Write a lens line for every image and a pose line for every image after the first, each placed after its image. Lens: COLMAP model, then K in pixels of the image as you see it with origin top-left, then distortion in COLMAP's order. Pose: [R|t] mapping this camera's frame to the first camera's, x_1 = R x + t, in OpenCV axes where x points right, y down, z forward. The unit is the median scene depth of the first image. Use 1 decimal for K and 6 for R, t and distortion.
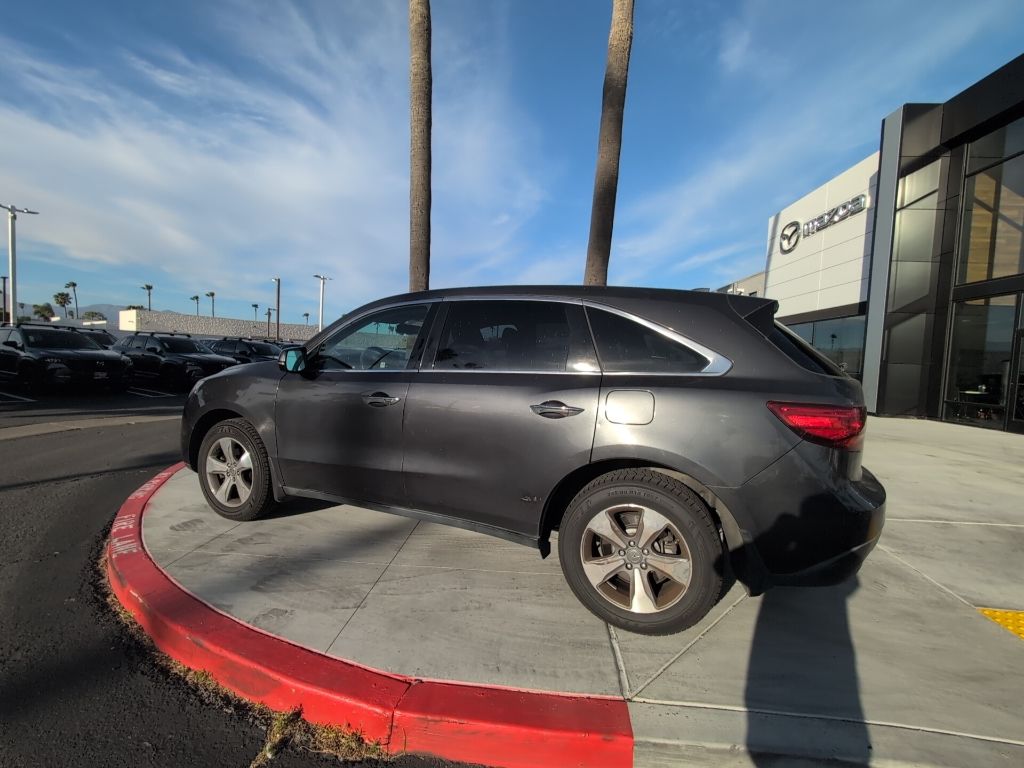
lens RADIAL K [[434.3, 0, 514.4], [0, 434.3, 382.1], [0, 0, 1]] dist [-0.001180, 0.000463]
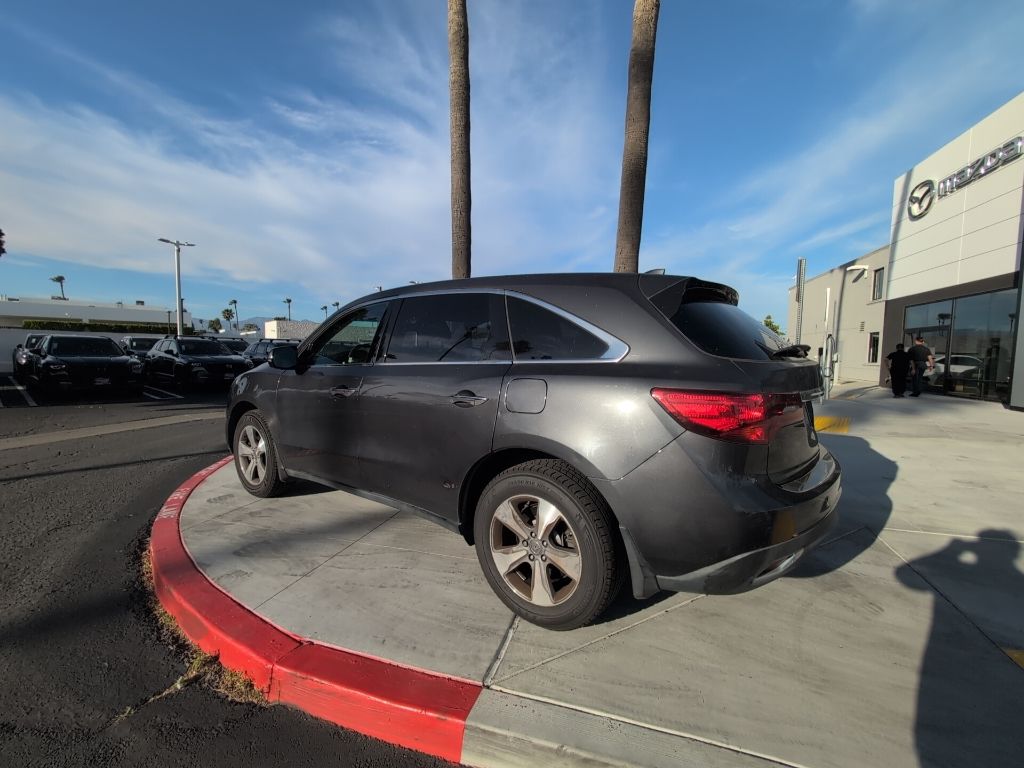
lens RADIAL K [[432.8, 0, 514.3], [0, 432.8, 382.6], [0, 0, 1]] dist [-0.000197, -0.000029]
pose [[0.974633, -0.011552, -0.223513, 0.299672], [0.013695, 0.999874, 0.008037, 0.012598], [0.223392, -0.010895, 0.974668, 0.026106]]
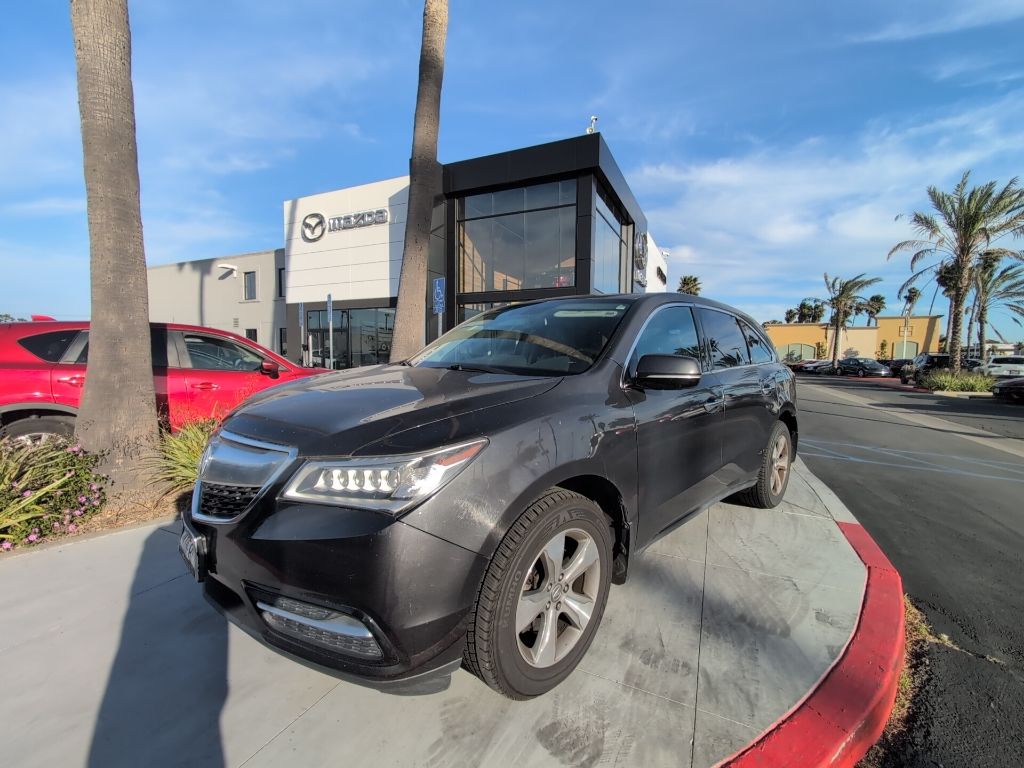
lens RADIAL K [[434.4, 0, 514.8], [0, 434.4, 382.4], [0, 0, 1]] dist [-0.001184, 0.000617]
pose [[0.376141, -0.096057, 0.921570, -1.166379], [0.053360, 0.995207, 0.081953, -0.097571], [-0.925025, 0.018349, 0.379464, 0.869189]]
